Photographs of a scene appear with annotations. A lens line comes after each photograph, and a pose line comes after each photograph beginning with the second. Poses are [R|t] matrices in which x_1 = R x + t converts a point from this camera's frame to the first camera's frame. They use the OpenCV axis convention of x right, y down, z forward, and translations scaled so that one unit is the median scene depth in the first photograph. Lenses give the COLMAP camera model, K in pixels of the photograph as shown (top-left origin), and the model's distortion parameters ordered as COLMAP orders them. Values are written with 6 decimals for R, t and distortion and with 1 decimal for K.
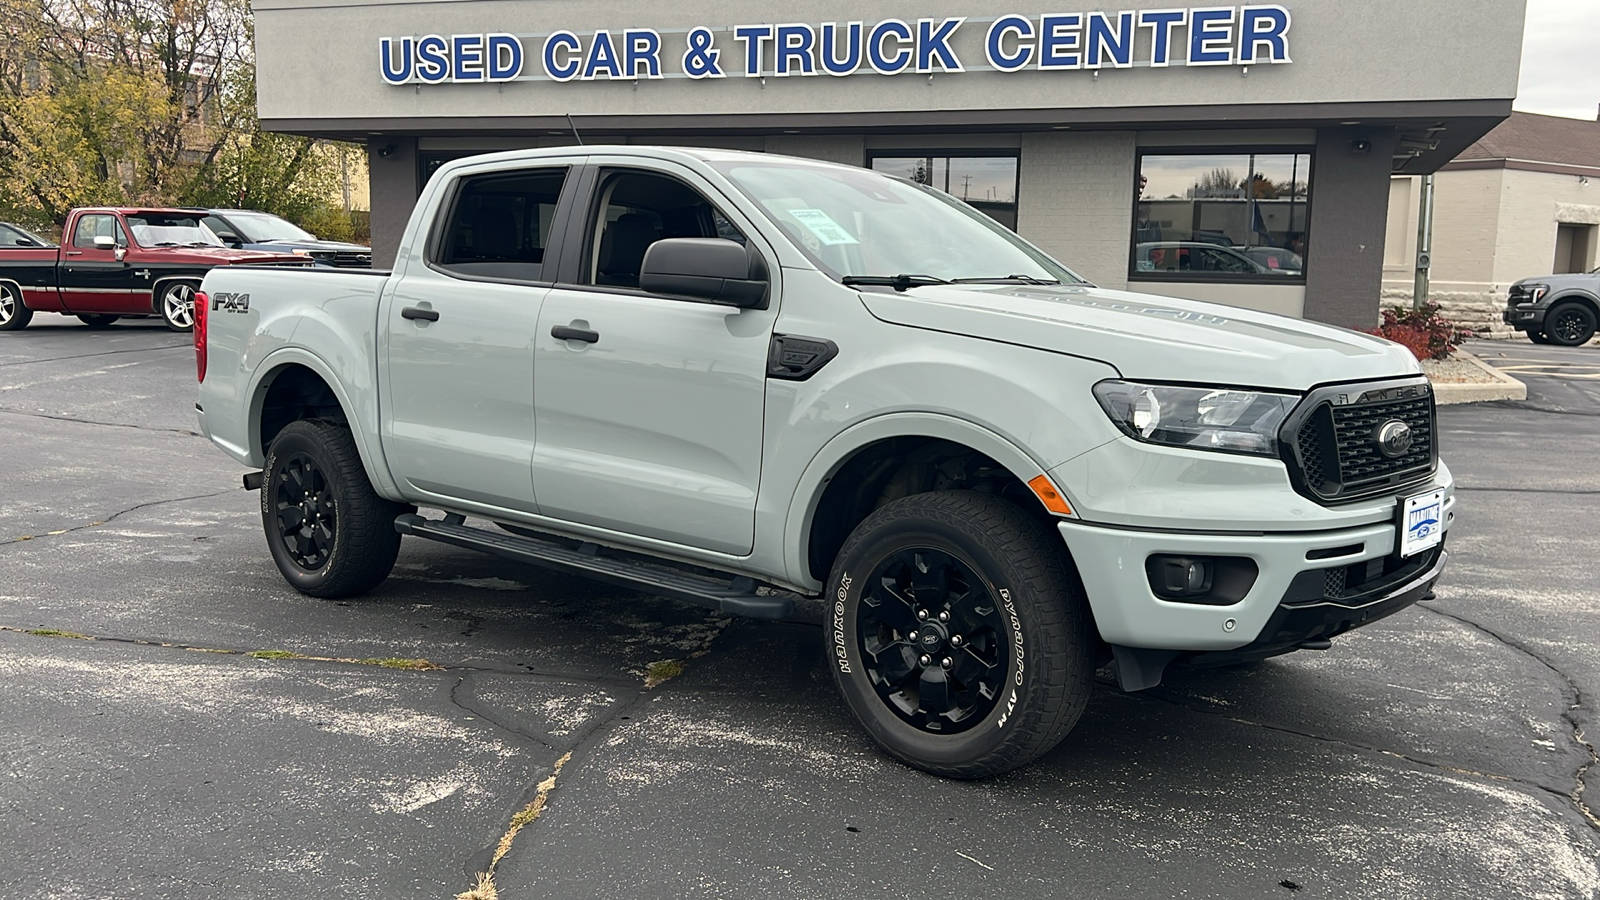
lens RADIAL K [[1376.0, 0, 801.2], [0, 1376.0, 455.7], [0, 0, 1]] dist [0.071817, -0.089762]
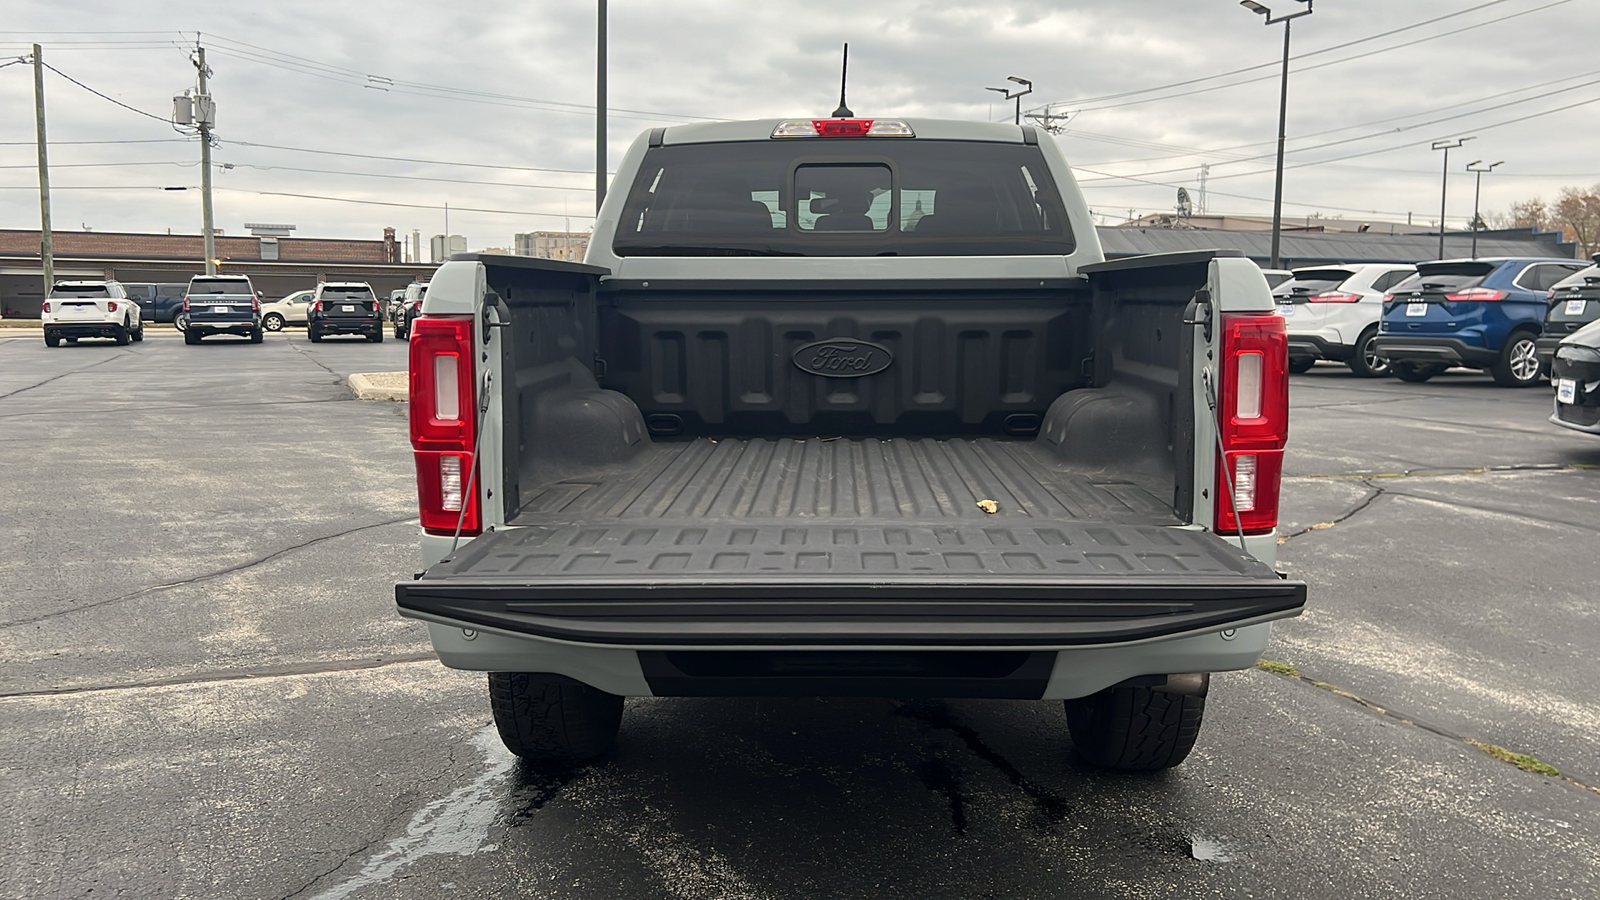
lens RADIAL K [[1384.6, 0, 805.2], [0, 1384.6, 444.0], [0, 0, 1]] dist [0.014526, 0.026596]
pose [[-0.651425, -0.106635, 0.751182, -0.824033], [0.080754, 0.974705, 0.208395, -0.221782], [-0.754403, 0.196414, -0.626336, 1.715033]]
